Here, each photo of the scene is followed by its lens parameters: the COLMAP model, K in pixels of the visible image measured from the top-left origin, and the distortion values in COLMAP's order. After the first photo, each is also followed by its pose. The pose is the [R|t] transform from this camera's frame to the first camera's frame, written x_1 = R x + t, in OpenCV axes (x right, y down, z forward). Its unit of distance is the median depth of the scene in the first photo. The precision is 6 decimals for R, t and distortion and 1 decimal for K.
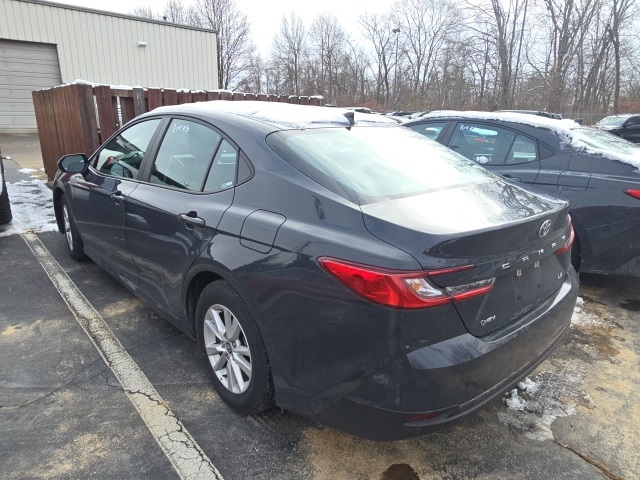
lens RADIAL K [[434.0, 0, 320.0], [0, 434.0, 240.0], [0, 0, 1]] dist [0.001002, 0.001553]
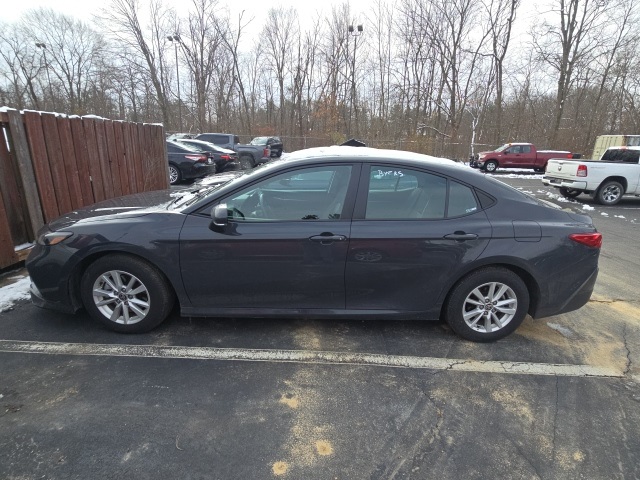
lens RADIAL K [[333.3, 0, 320.0], [0, 333.3, 240.0], [0, 0, 1]] dist [0.002840, 0.000880]
pose [[0.643621, -0.208149, 0.736496, -0.506869], [0.182170, 0.976314, 0.116729, -0.089678], [-0.743348, 0.059038, 0.666295, 0.206975]]
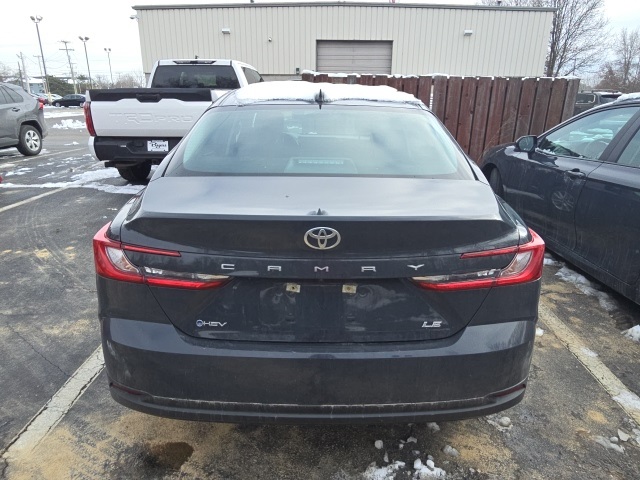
lens RADIAL K [[434.0, 0, 320.0], [0, 434.0, 240.0], [0, 0, 1]] dist [0.001002, 0.001553]
pose [[0.743371, 0.200776, -0.638035, 0.277642], [-0.186637, 0.978262, 0.090389, -0.025382], [0.642313, 0.051888, 0.764684, 0.122105]]
